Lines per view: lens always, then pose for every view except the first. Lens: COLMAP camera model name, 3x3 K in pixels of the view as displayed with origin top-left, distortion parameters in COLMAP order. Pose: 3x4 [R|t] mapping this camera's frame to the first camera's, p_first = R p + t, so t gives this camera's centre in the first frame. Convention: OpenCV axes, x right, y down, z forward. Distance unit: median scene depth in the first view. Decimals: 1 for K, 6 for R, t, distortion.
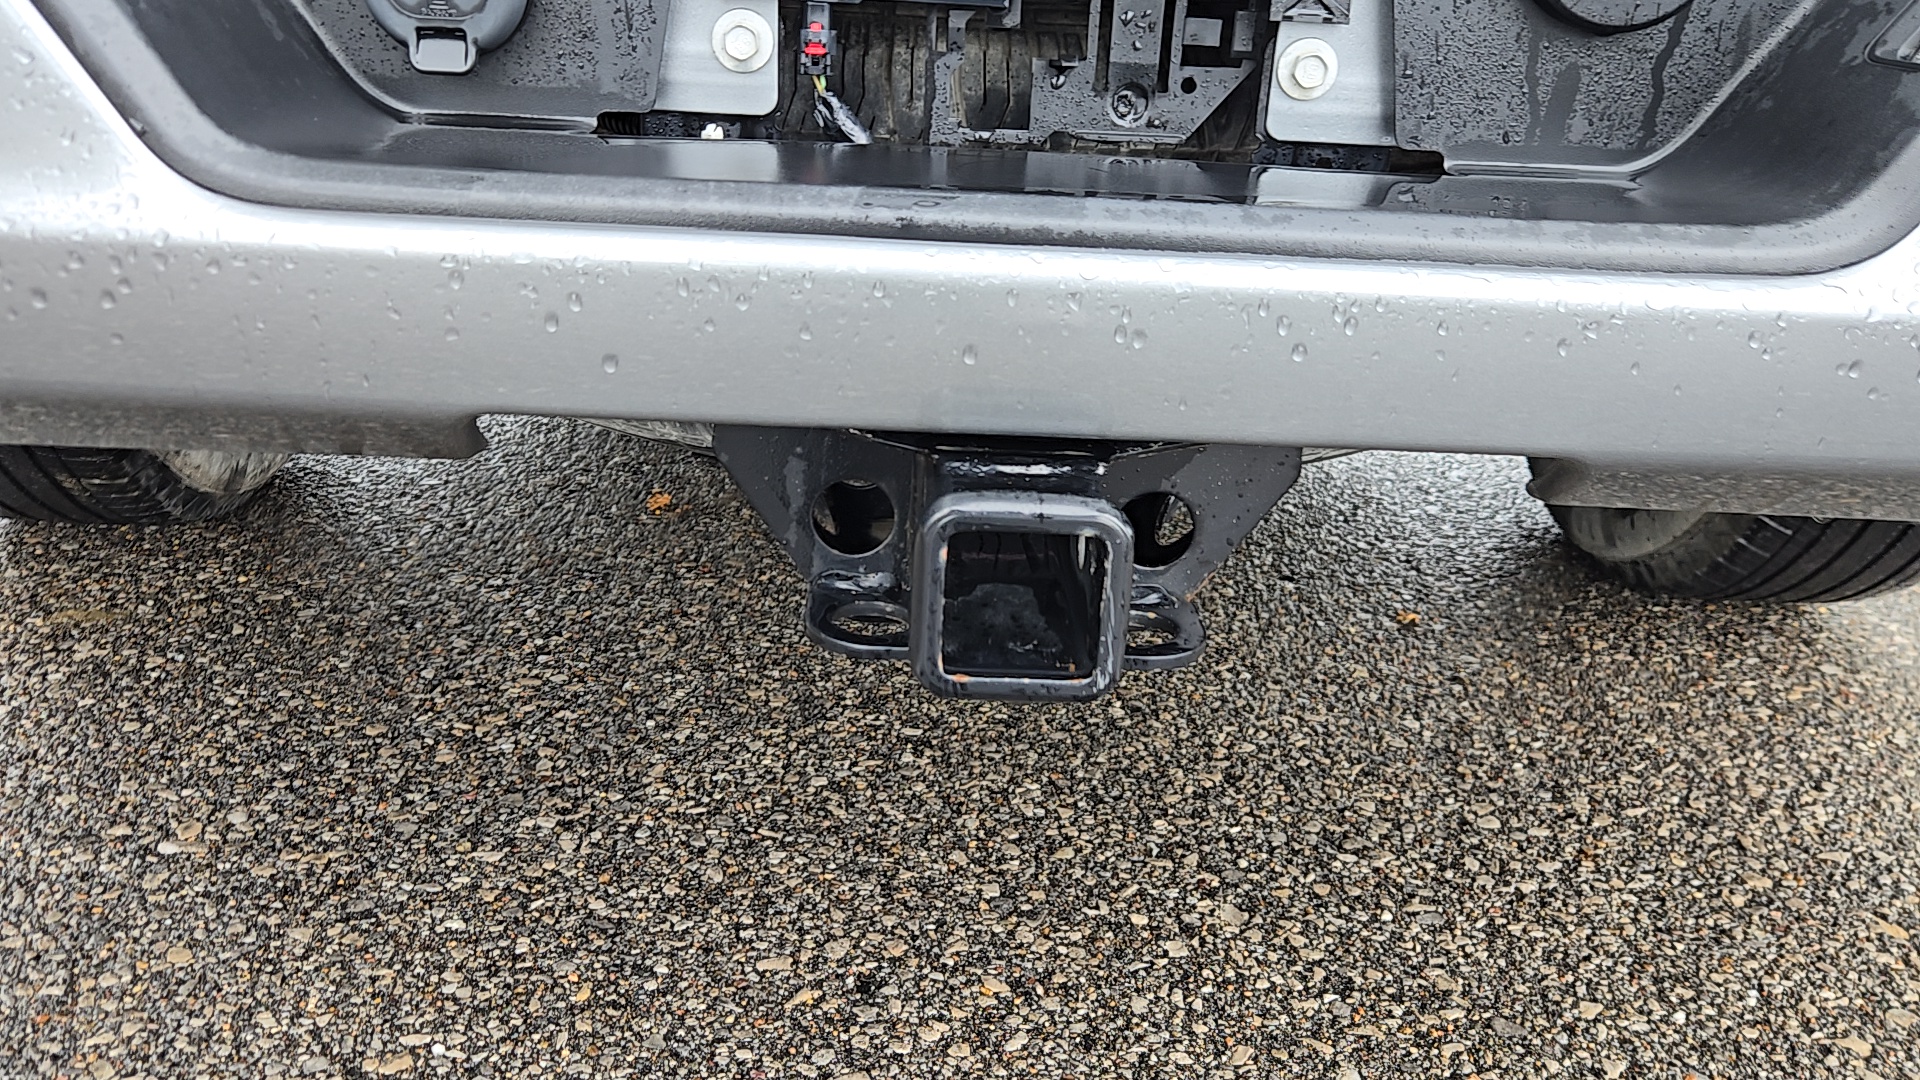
lens RADIAL K [[1586.8, 0, 960.0], [0, 1586.8, 540.0], [0, 0, 1]] dist [0.017068, -0.000960]
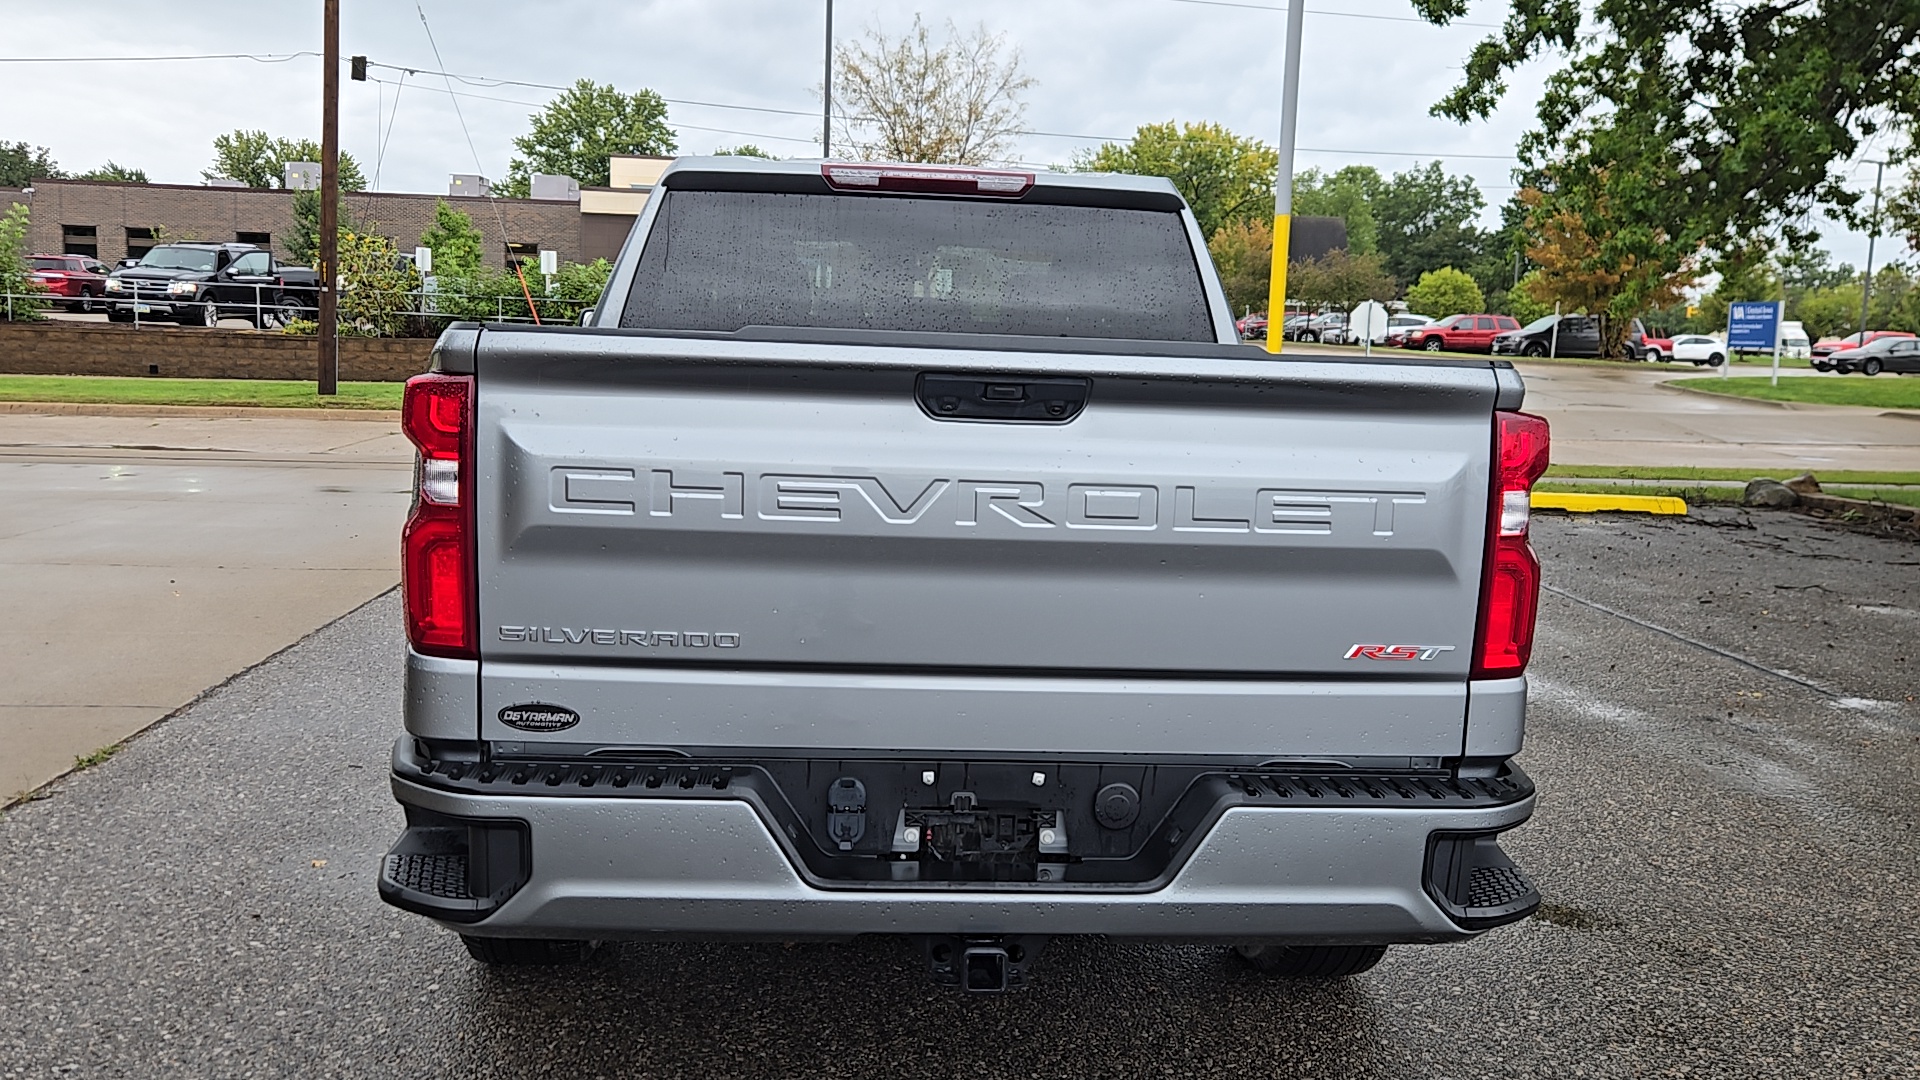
lens RADIAL K [[1586.8, 0, 960.0], [0, 1586.8, 540.0], [0, 0, 1]] dist [0.017068, -0.000960]
pose [[0.998095, -0.019482, 0.058543, -0.116718], [0.033733, 0.966774, -0.253396, -0.002531], [-0.051661, 0.254888, 0.965590, -1.577374]]
